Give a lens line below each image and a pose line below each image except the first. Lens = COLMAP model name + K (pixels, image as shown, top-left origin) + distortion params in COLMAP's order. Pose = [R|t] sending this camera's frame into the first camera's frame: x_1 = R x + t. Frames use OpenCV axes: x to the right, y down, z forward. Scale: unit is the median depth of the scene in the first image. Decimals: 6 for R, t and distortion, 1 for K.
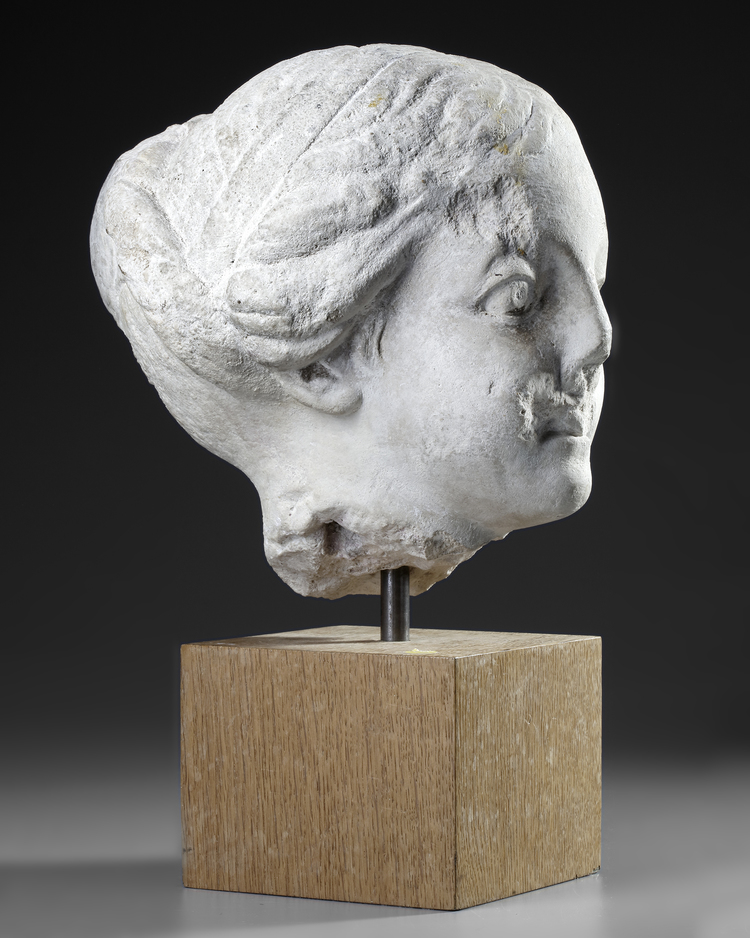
lens RADIAL K [[2996.6, 0, 376.3], [0, 2996.6, 462.3], [0, 0, 1]] dist [0.645267, 0.000000]
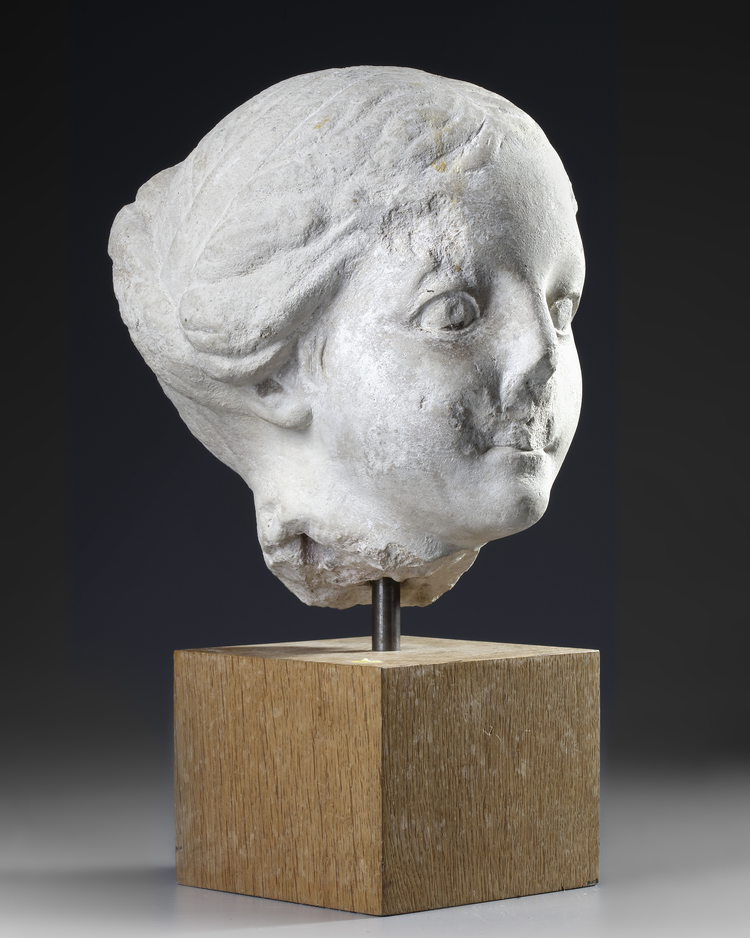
lens RADIAL K [[2996.6, 0, 377.3], [0, 2996.6, 475.1], [0, 0, 1]] dist [0.645267, 0.000000]
pose [[0.965939, 0.003056, -0.258751, 0.280996], [-0.002315, 0.999992, 0.003170, -0.003452], [0.258758, -0.002463, 0.965939, 0.016560]]
